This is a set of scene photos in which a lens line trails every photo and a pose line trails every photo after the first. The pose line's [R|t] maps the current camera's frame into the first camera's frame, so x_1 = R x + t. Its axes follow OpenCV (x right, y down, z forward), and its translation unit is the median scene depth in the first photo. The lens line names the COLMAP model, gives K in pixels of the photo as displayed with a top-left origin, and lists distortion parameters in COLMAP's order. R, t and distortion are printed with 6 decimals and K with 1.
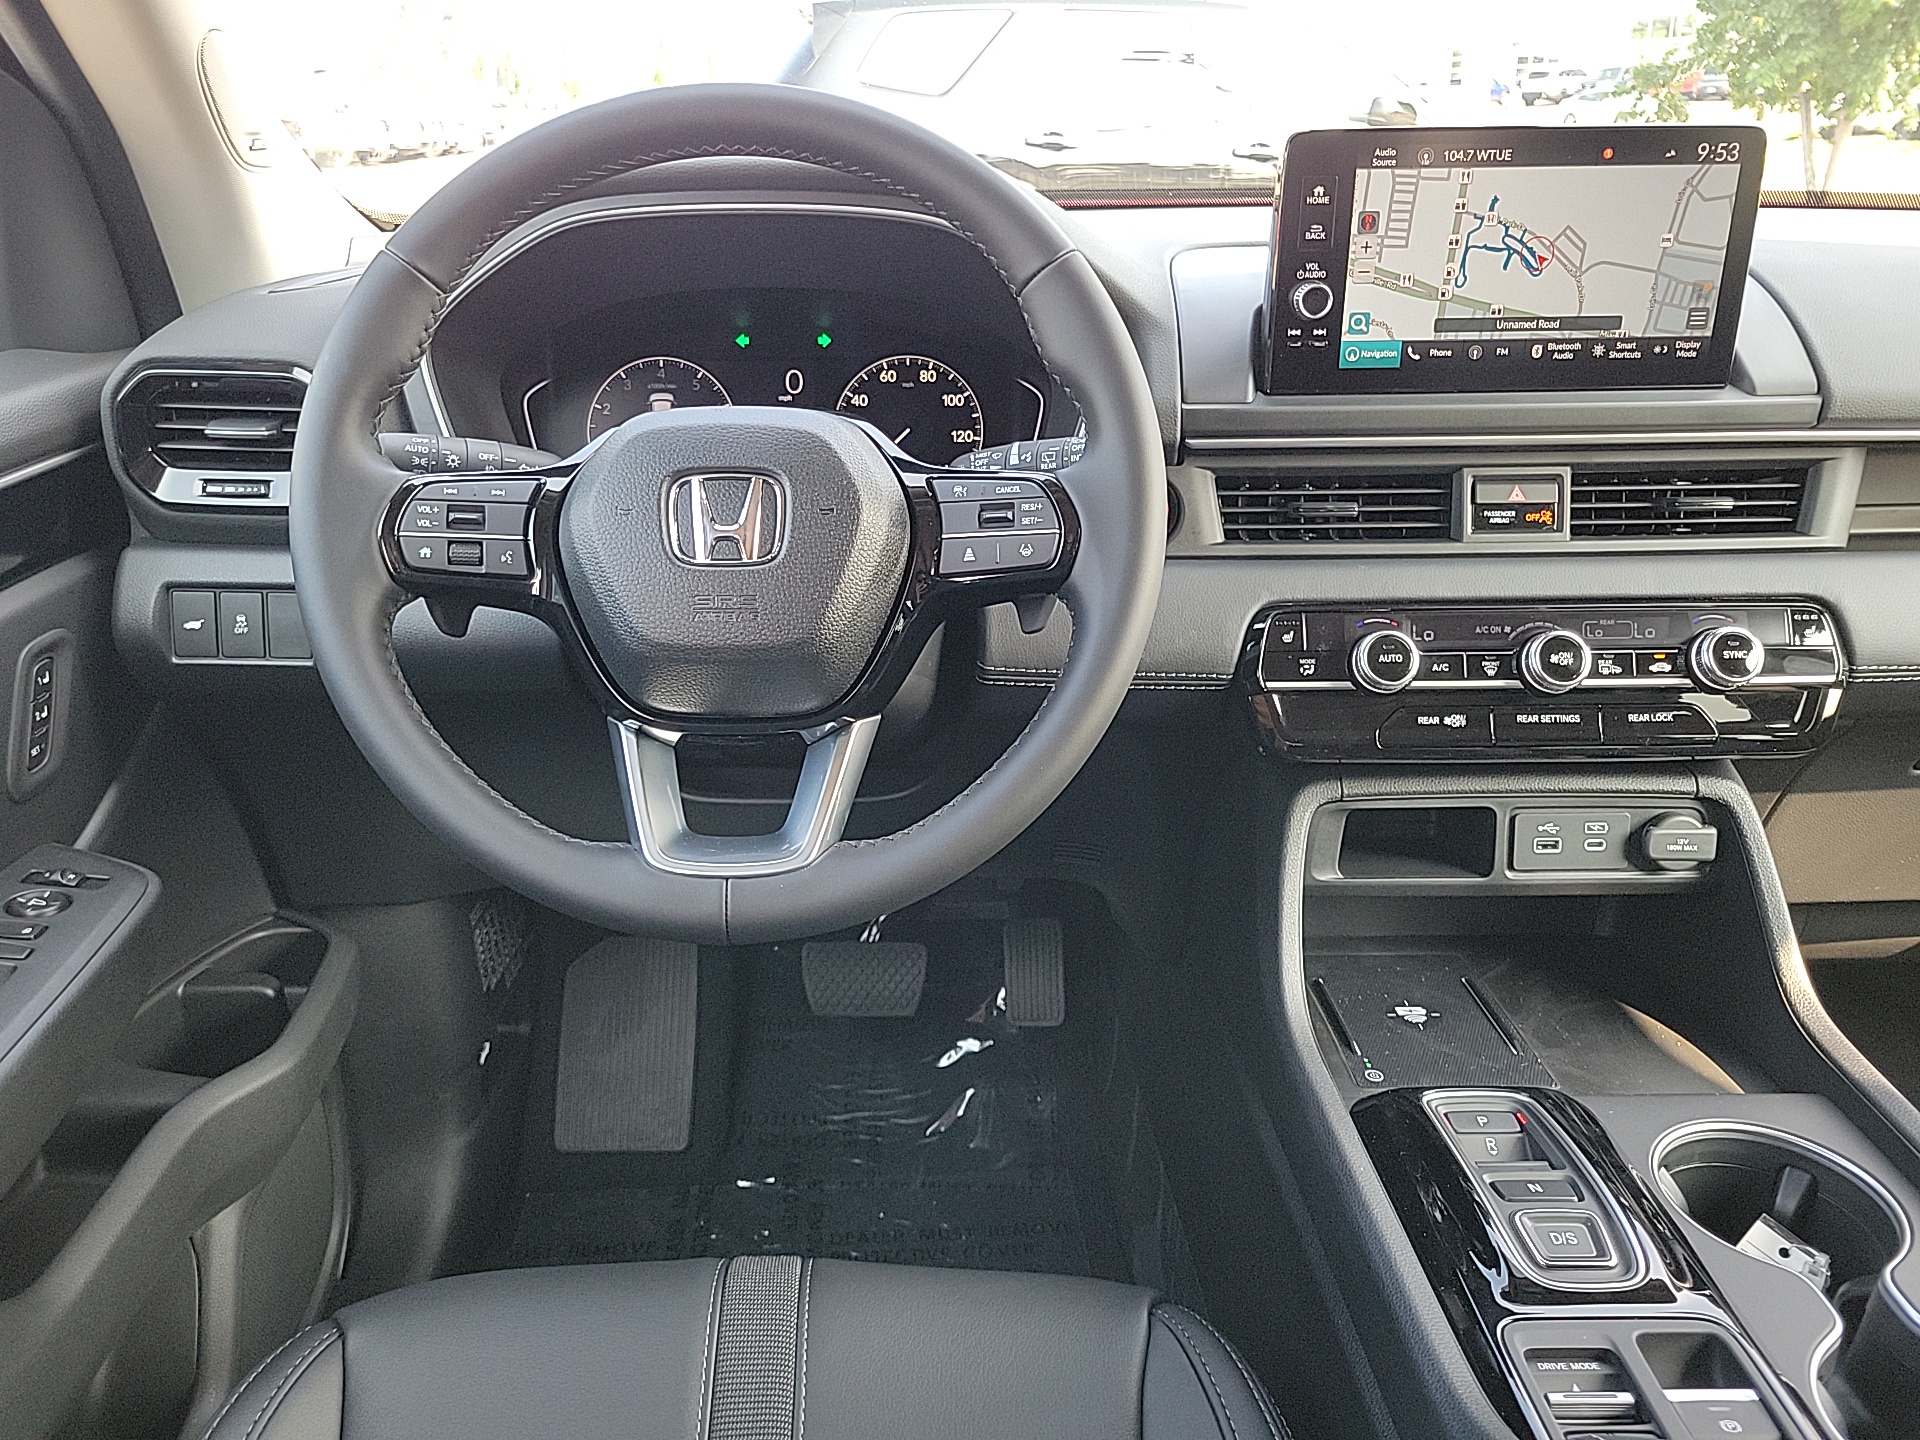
lens RADIAL K [[1447.1, 0, 935.8], [0, 1447.1, 714.4], [0, 0, 1]] dist [0.043872, -0.036073]
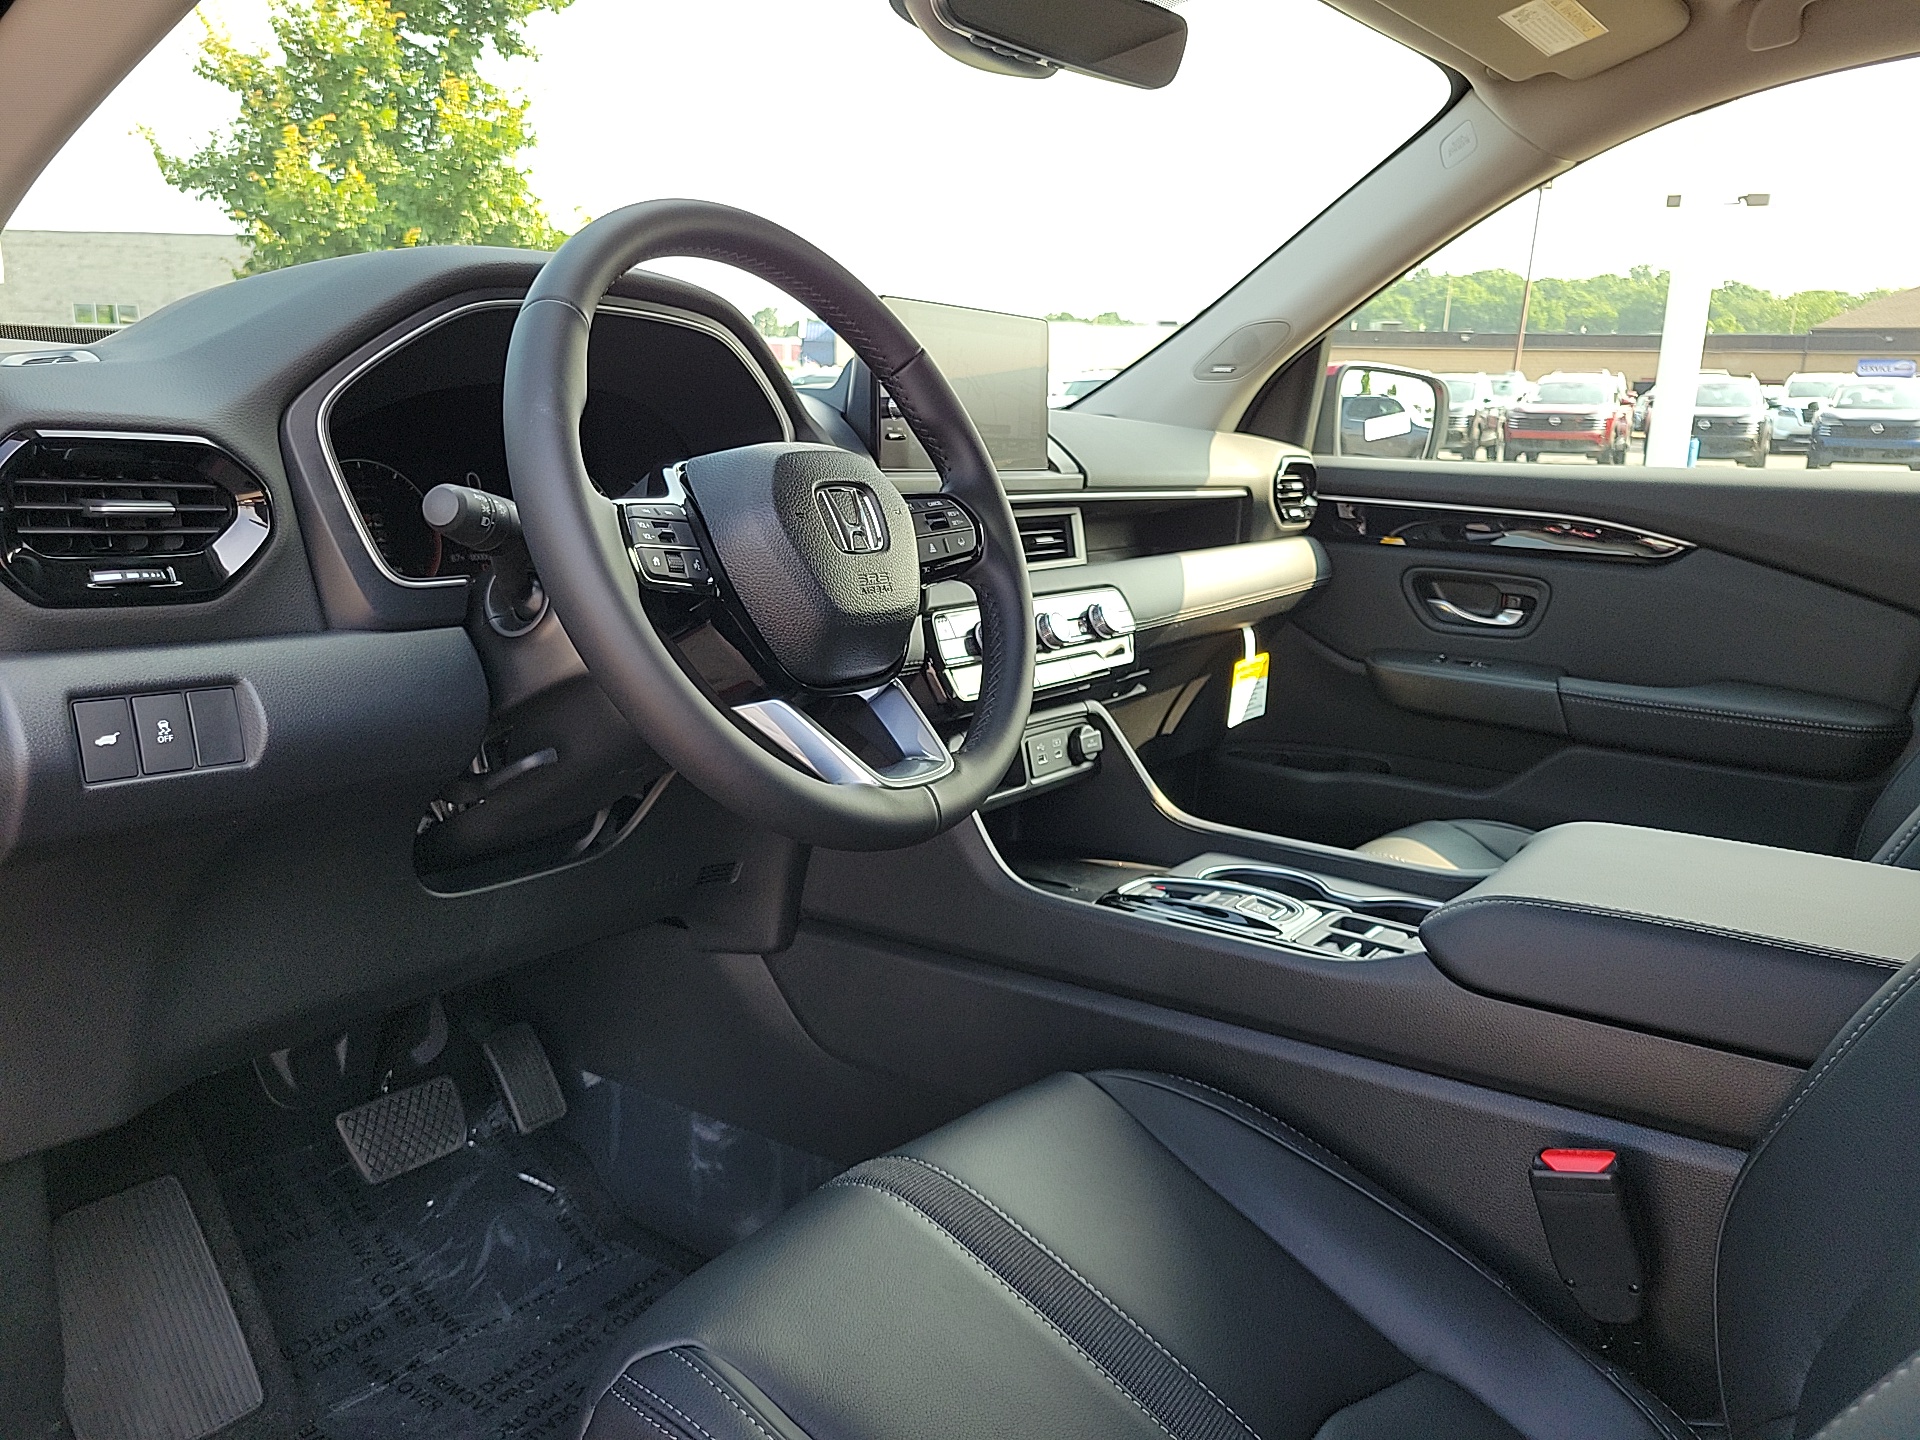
lens RADIAL K [[1447.1, 0, 935.8], [0, 1447.1, 714.4], [0, 0, 1]] dist [0.043872, -0.036073]
pose [[0.596254, -0.129651, 0.792257, -0.908545], [0.267322, 0.962618, -0.043657, 0.087369], [-0.756981, 0.237818, 0.608624, 0.151750]]
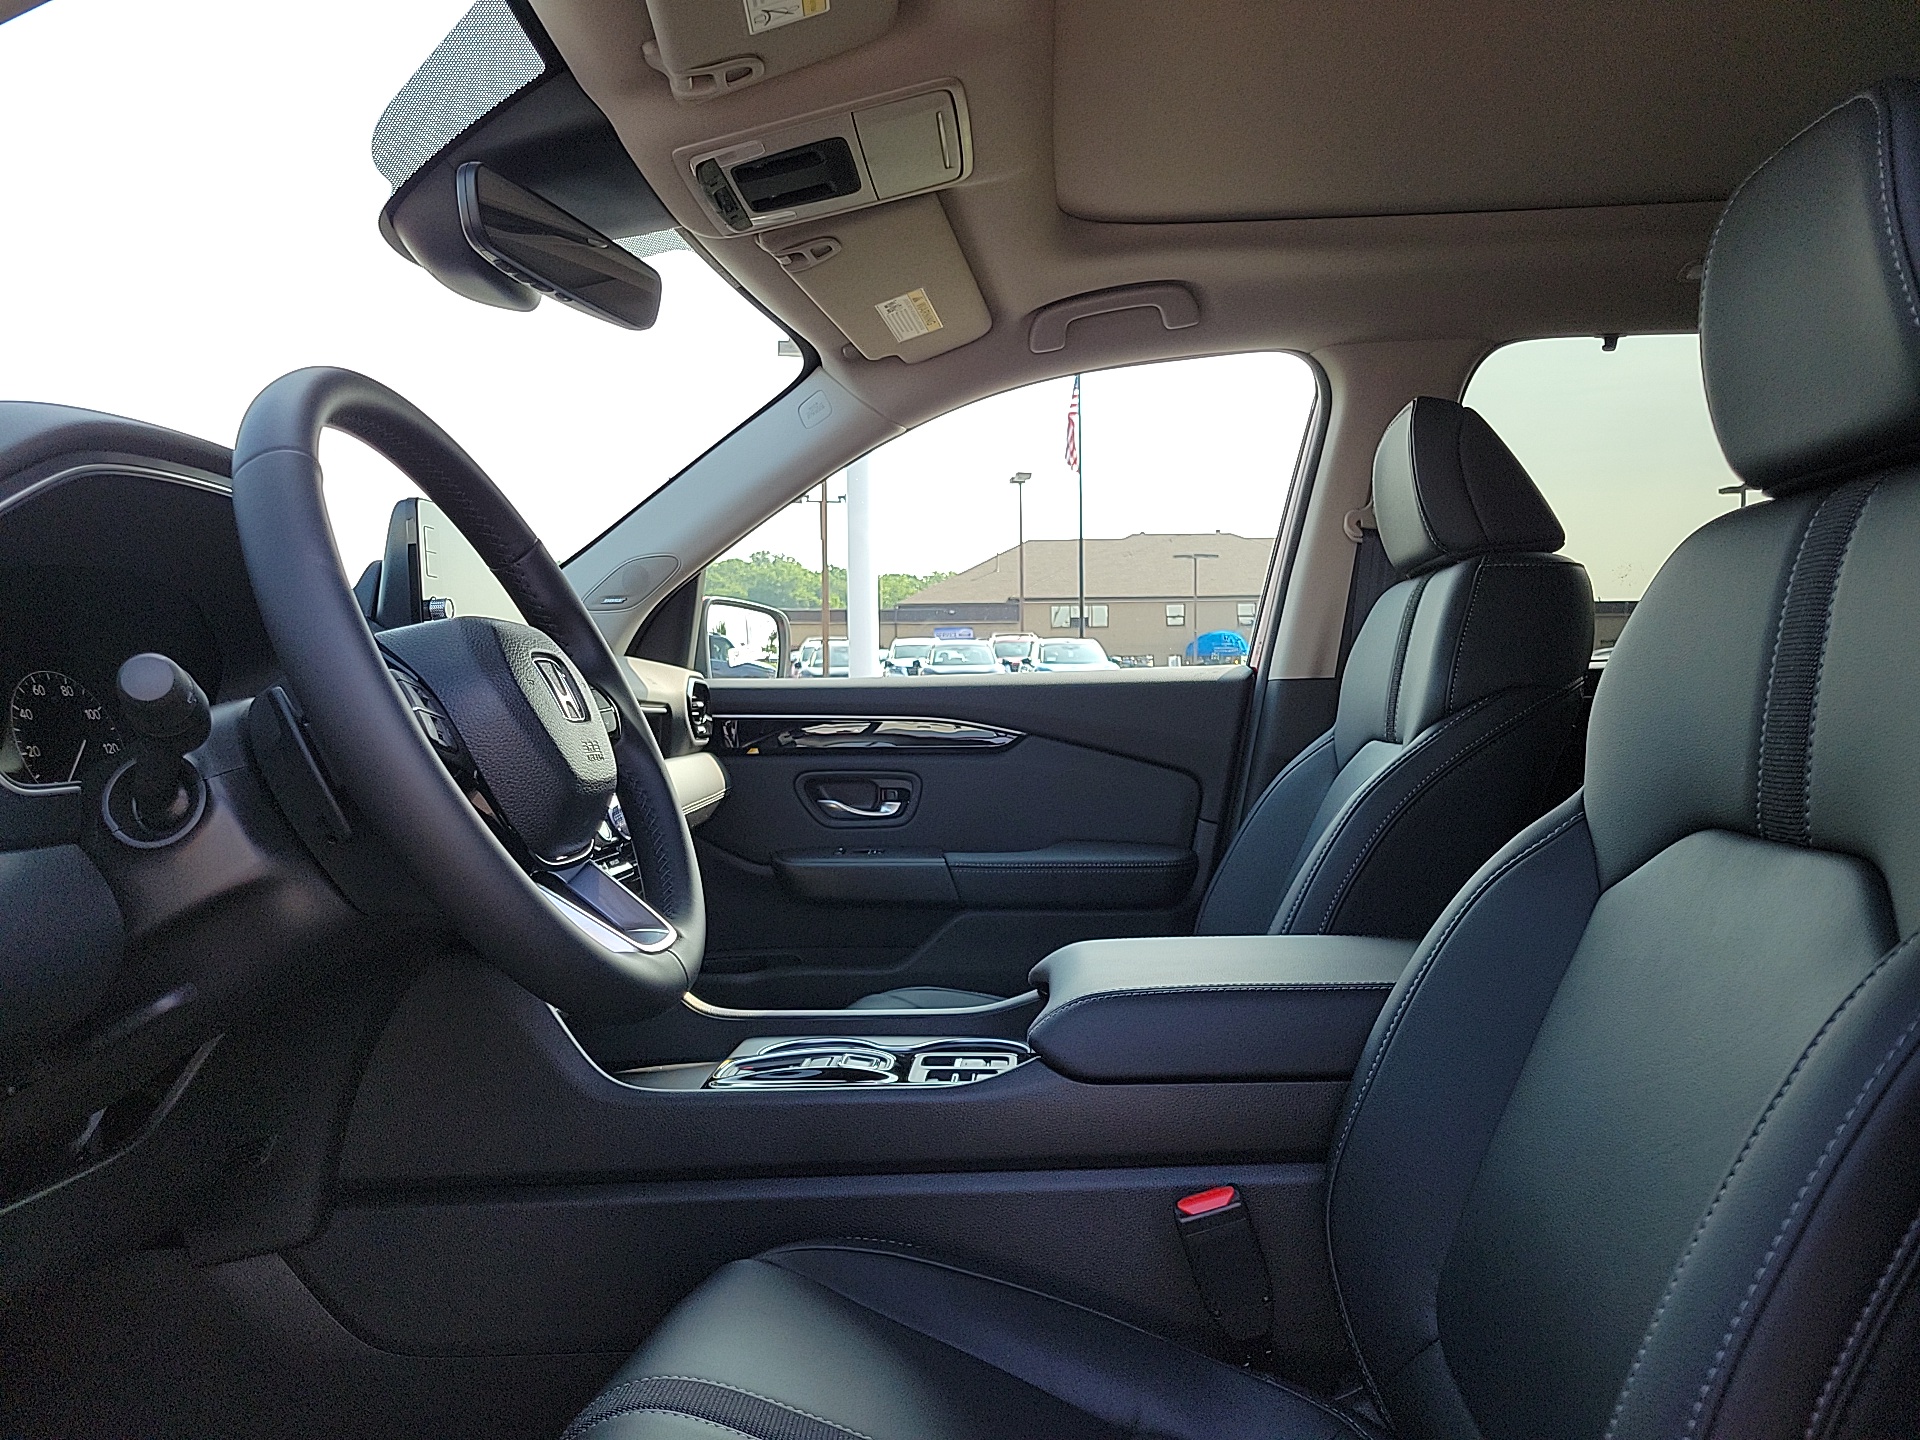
lens RADIAL K [[1436.3, 0, 944.5], [0, 1436.3, 713.4], [0, 0, 1]] dist [0.052717, -0.037813]
pose [[0.069347, 0.003052, 0.997588, -1.095177], [0.389849, 0.920393, -0.029916, 0.040004], [-0.918264, 0.390983, 0.062637, 0.505923]]
